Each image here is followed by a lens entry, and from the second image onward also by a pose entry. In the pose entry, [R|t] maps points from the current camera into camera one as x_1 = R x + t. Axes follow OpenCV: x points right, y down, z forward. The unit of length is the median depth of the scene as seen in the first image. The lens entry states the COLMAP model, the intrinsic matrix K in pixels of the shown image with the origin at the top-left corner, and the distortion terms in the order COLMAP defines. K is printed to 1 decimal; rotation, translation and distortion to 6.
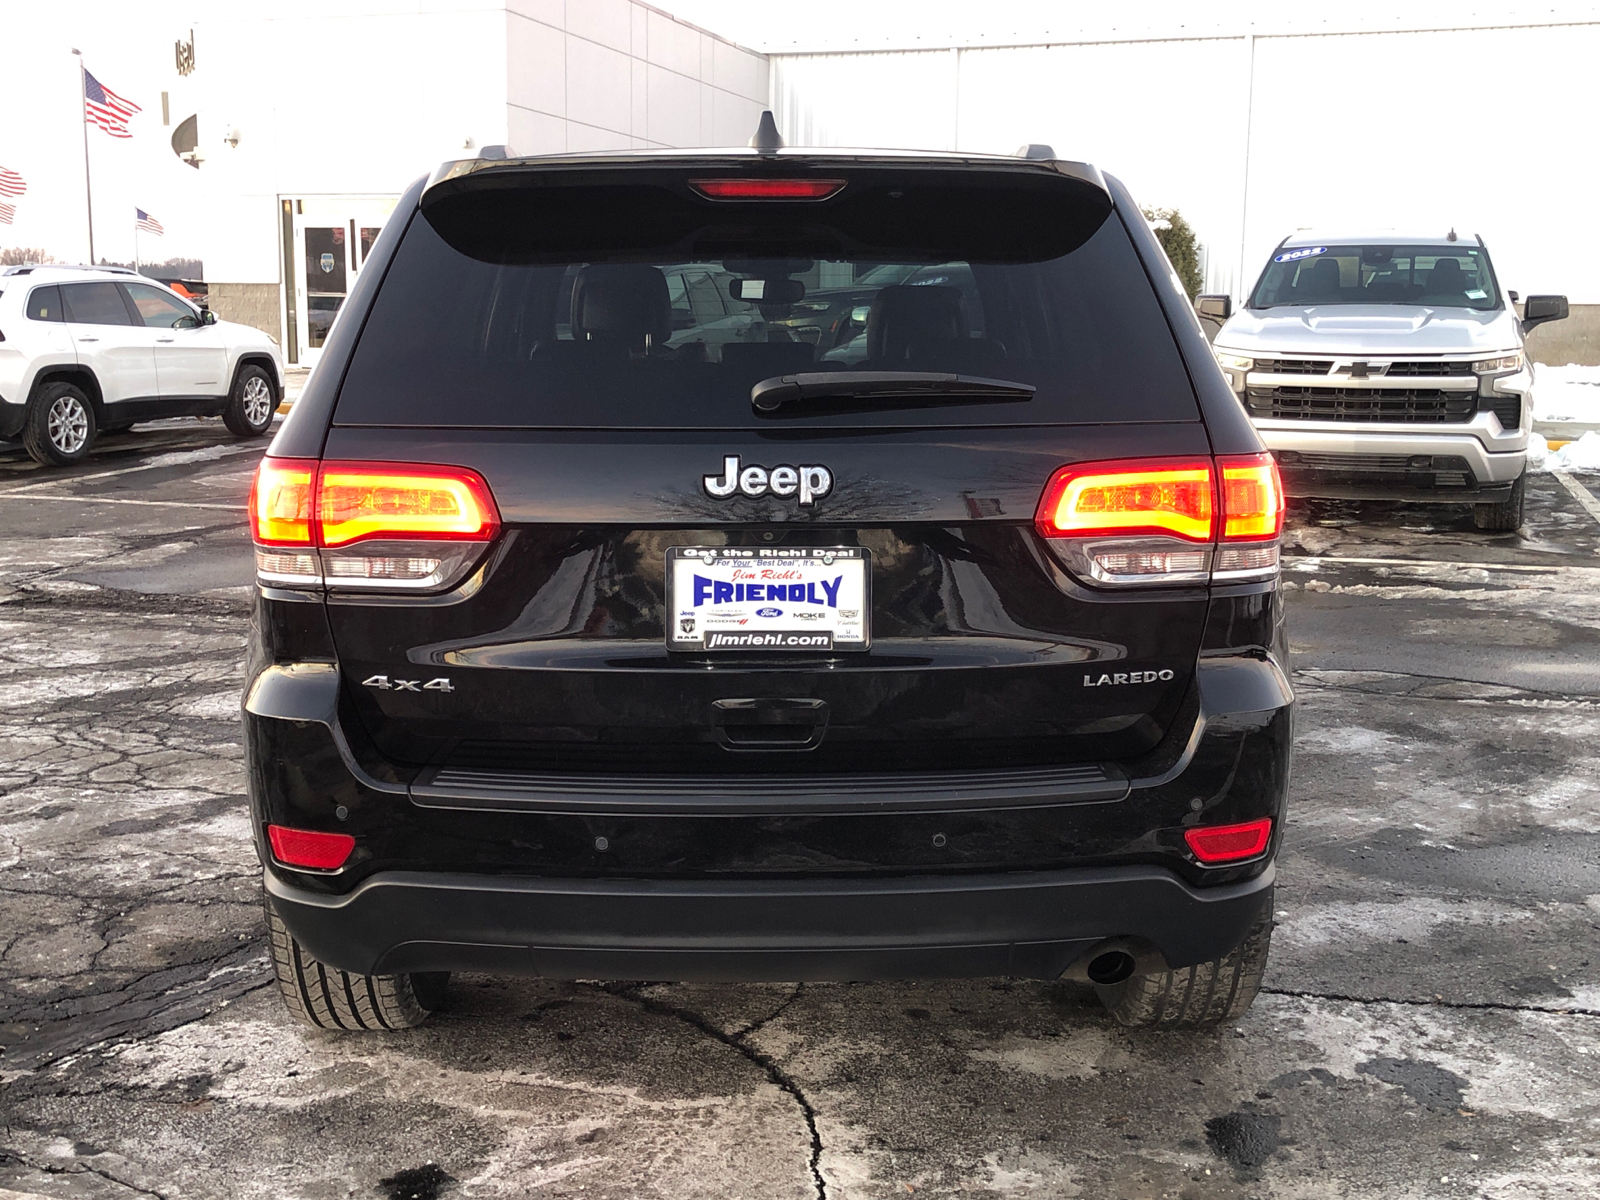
lens RADIAL K [[1736.9, 0, 789.4], [0, 1736.9, 552.4], [0, 0, 1]] dist [0.057555, -0.139050]
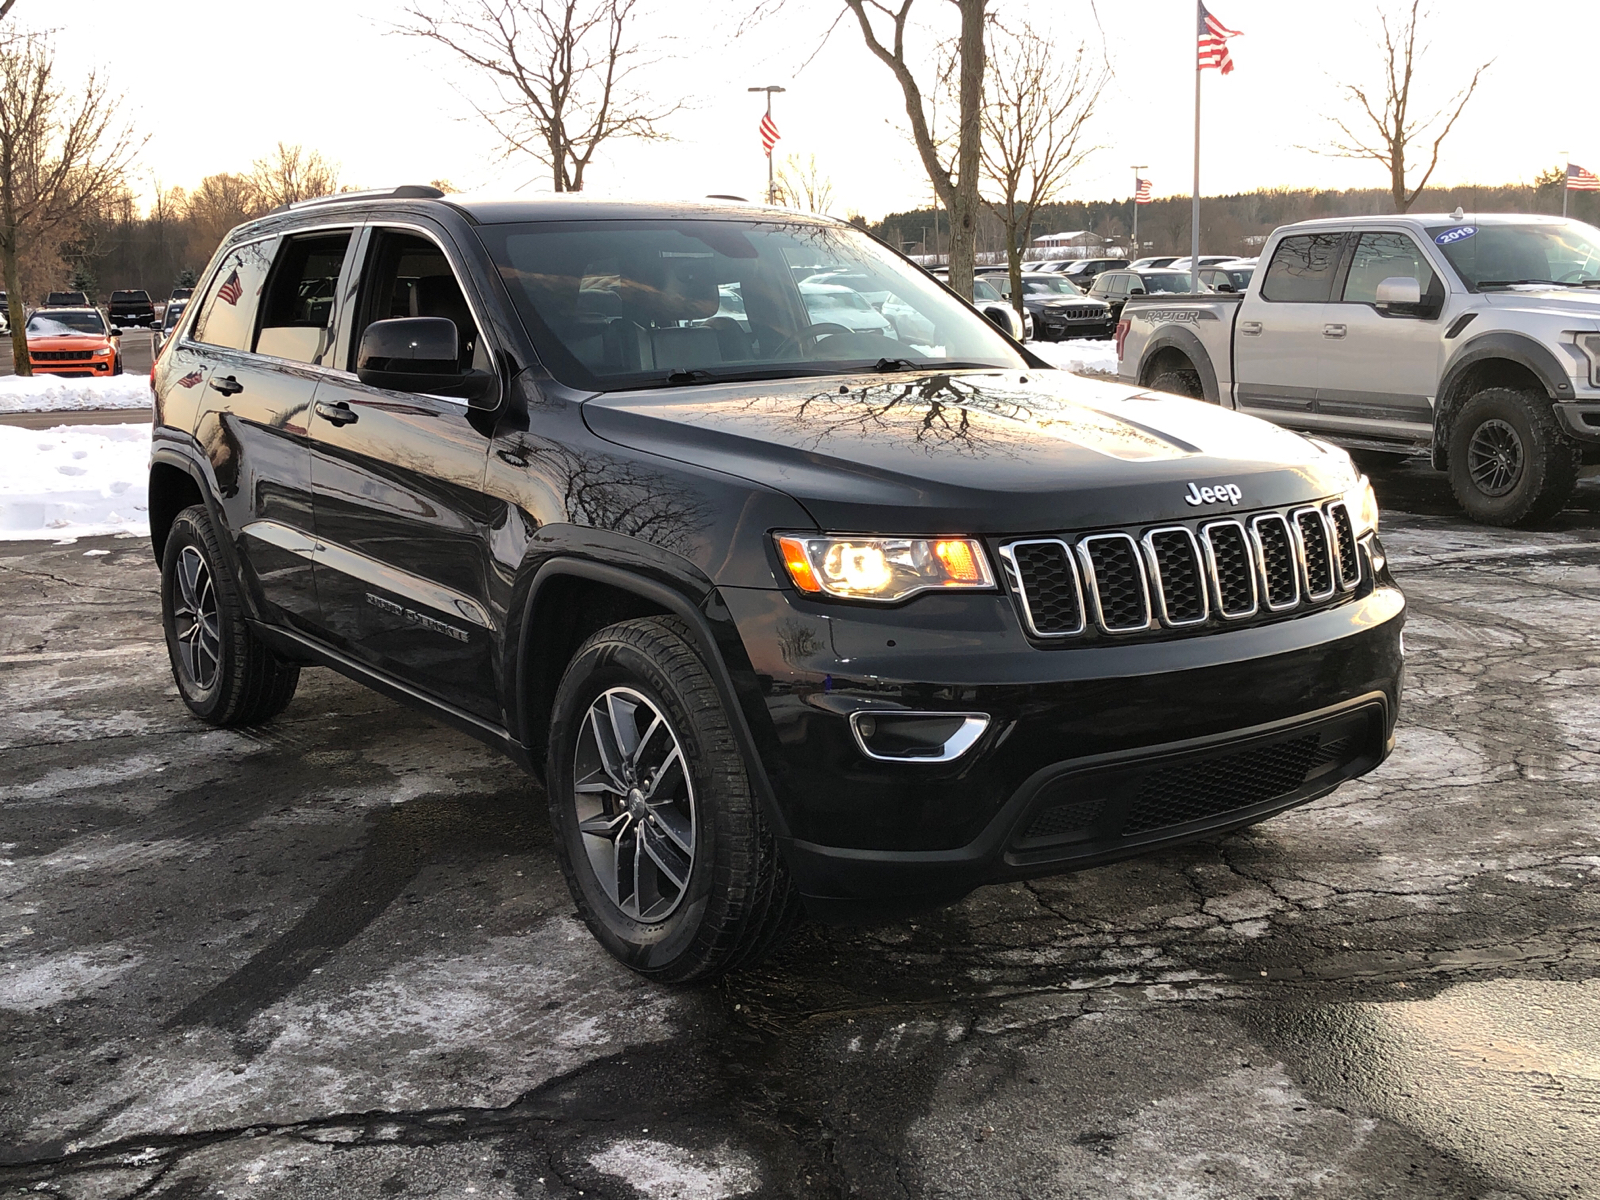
lens RADIAL K [[1736.9, 0, 789.4], [0, 1736.9, 552.4], [0, 0, 1]] dist [0.057555, -0.139050]
pose [[-0.817687, 0.099485, -0.567002, 0.795490], [-0.062763, 0.963676, 0.259596, -0.401734], [0.572232, 0.247855, -0.781741, 2.878205]]
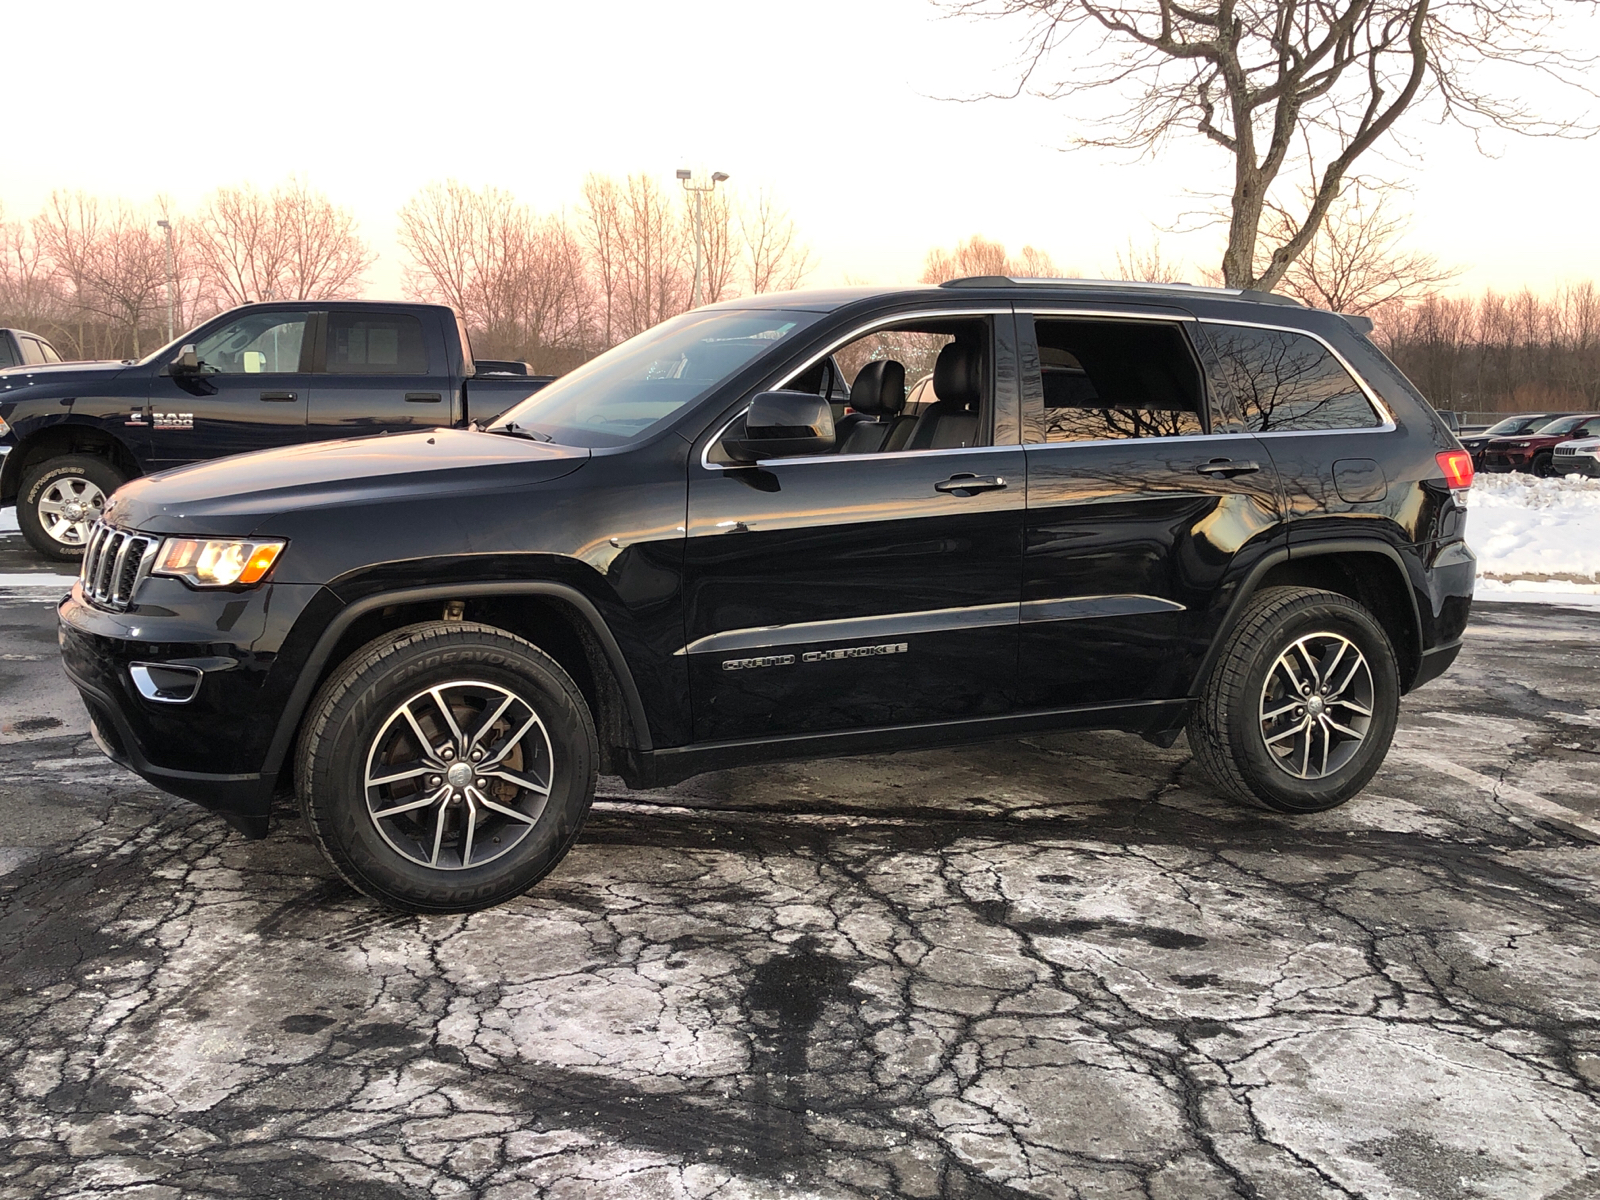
lens RADIAL K [[1724.3, 0, 797.0], [0, 1724.3, 577.6], [0, 0, 1]] dist [0.111624, -0.325750]
pose [[-0.439261, -0.106342, 0.892043, -1.631719], [0.105358, 0.980019, 0.168710, -0.304538], [-0.892160, 0.168091, -0.419280, 2.296425]]
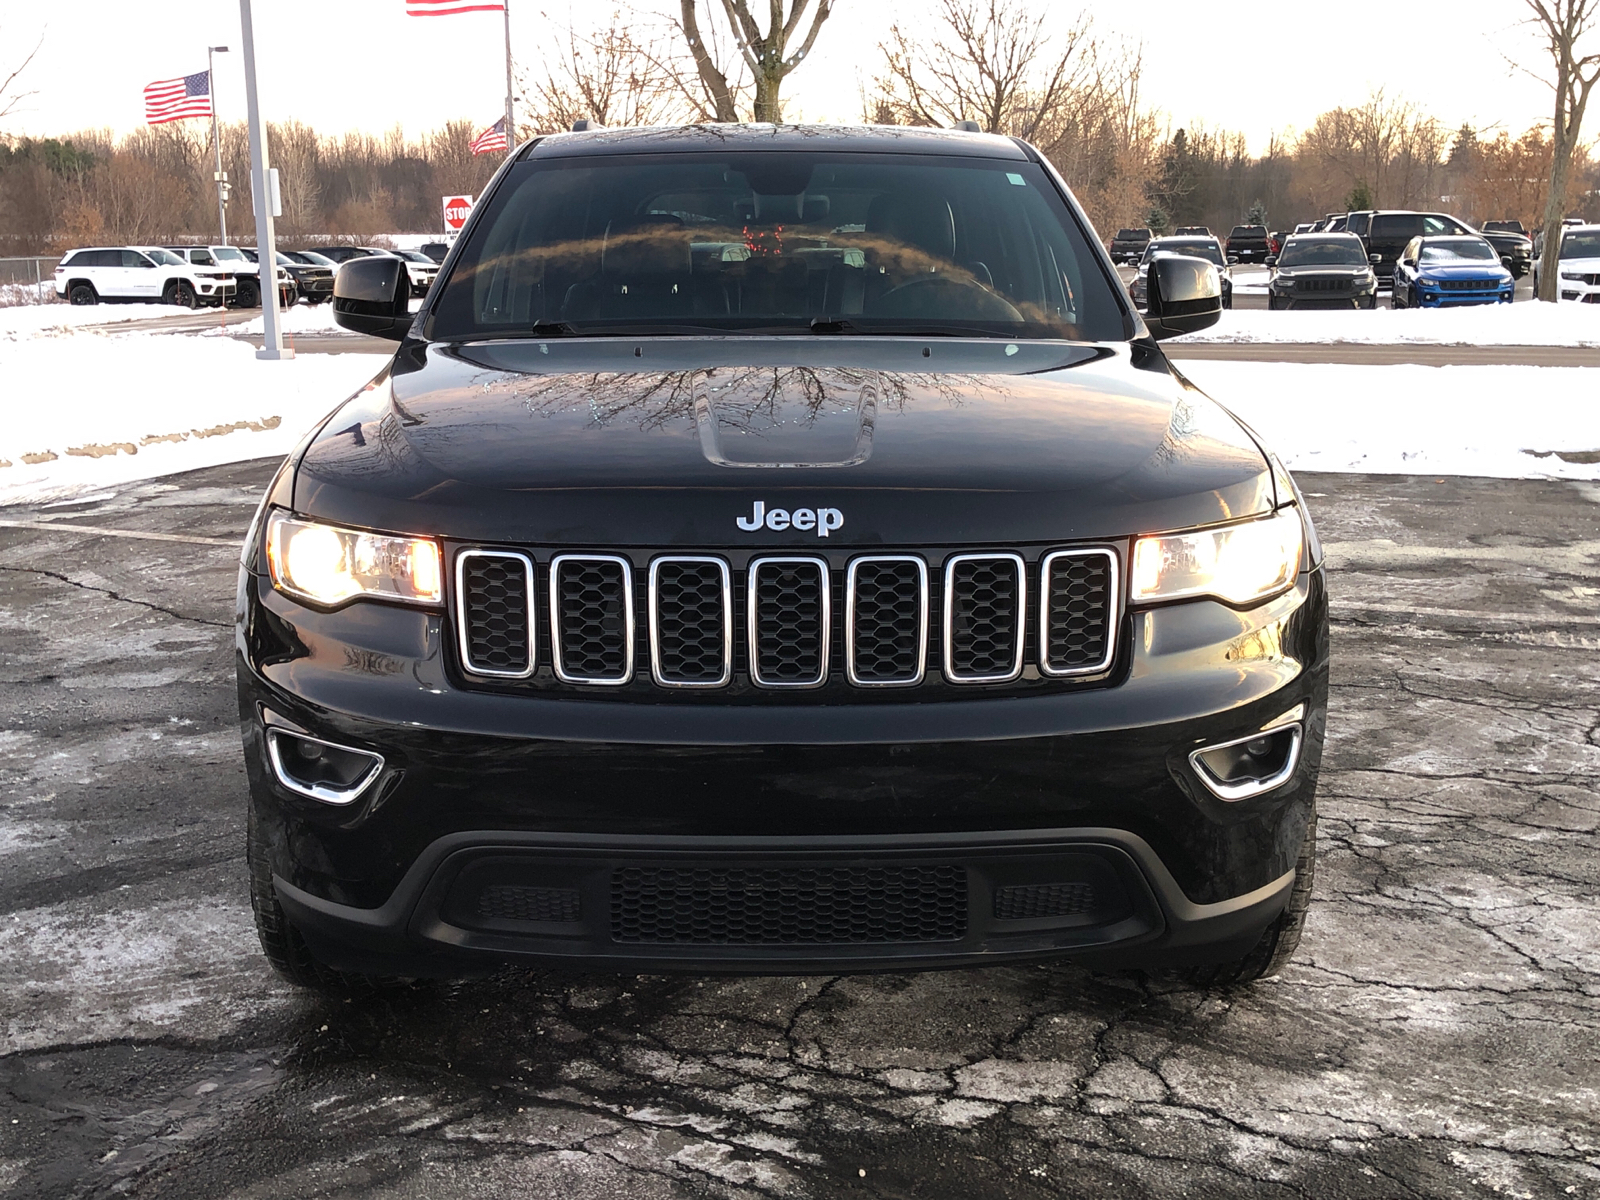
lens RADIAL K [[1732.9, 0, 800.0], [0, 1732.9, 600.0], [0, 0, 1]] dist [0.013682, -0.024449]
pose [[-0.999955, 0.005587, -0.007635, -0.023493], [0.002684, 0.941394, 0.337300, -0.403209], [0.009072, 0.337264, -0.941366, 2.926399]]
